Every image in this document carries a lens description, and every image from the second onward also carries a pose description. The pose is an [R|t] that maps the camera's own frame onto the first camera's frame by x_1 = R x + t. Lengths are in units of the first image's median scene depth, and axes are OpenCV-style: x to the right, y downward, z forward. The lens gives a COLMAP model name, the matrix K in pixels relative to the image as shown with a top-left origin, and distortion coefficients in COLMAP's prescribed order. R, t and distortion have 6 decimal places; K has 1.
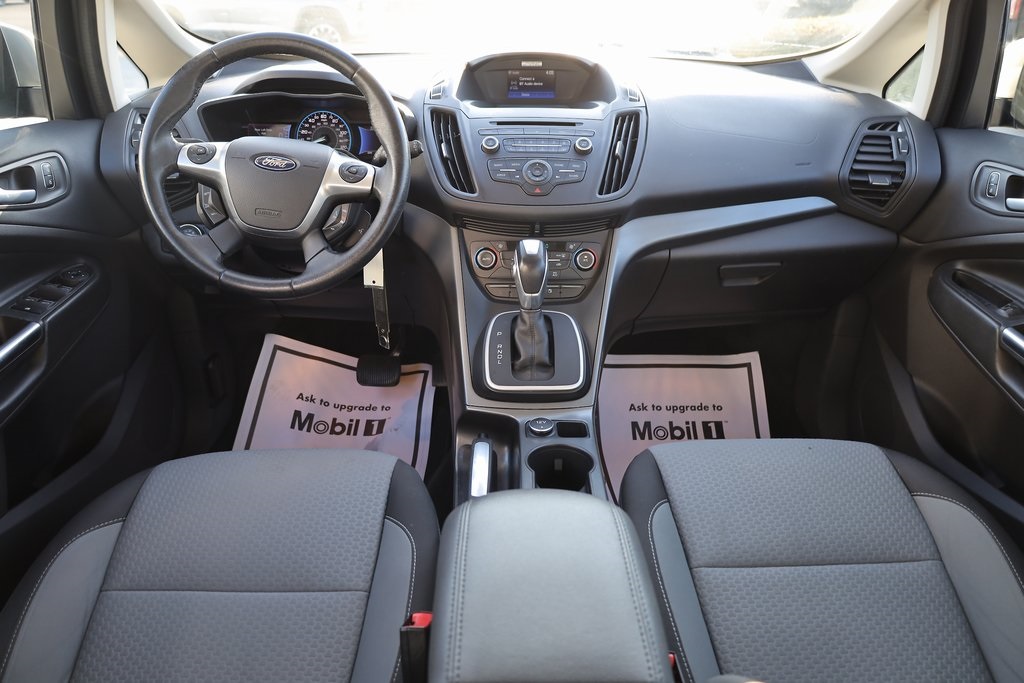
lens RADIAL K [[702.2, 0, 512.0], [0, 702.2, 341.5], [0, 0, 1]] dist [-0.008182, -0.004817]
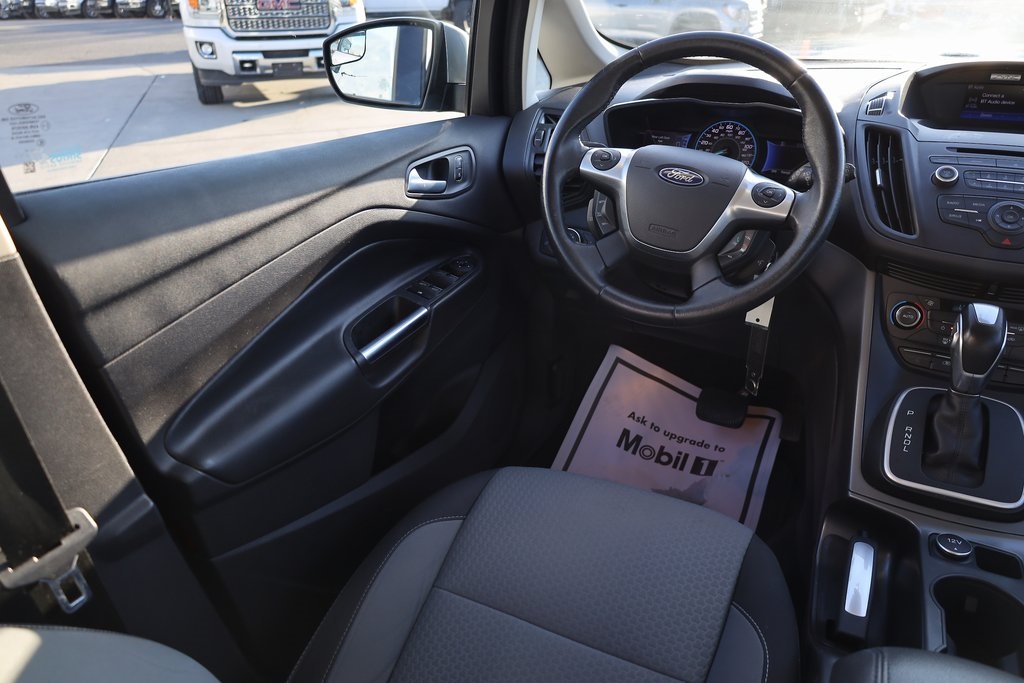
lens RADIAL K [[702.2, 0, 512.0], [0, 702.2, 341.5], [0, 0, 1]] dist [-0.008182, -0.004817]
pose [[0.890813, 0.184321, -0.415305, -0.103104], [-0.188108, 0.981621, 0.032179, -0.030209], [0.413604, 0.049457, 0.909113, 0.088182]]
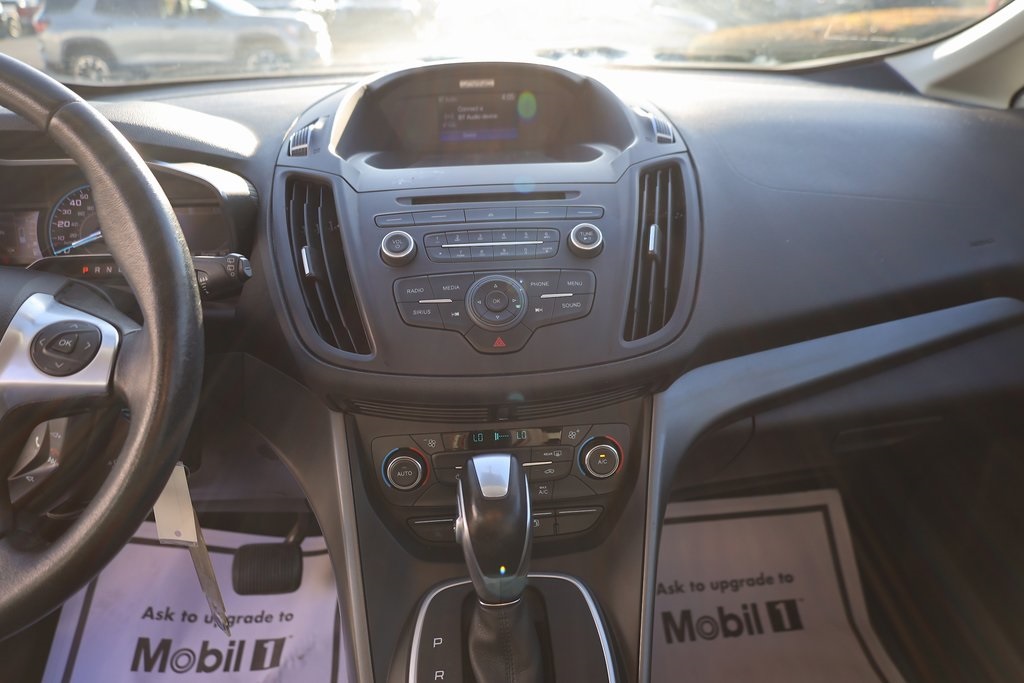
lens RADIAL K [[707.6, 0, 512.0], [0, 707.6, 341.5], [0, 0, 1]] dist [0.005166, 0.000357]
pose [[0.997399, -0.058216, 0.042488, 0.023759], [0.059580, 0.997724, -0.031561, -0.191770], [-0.040553, 0.034011, 0.998598, 0.496620]]
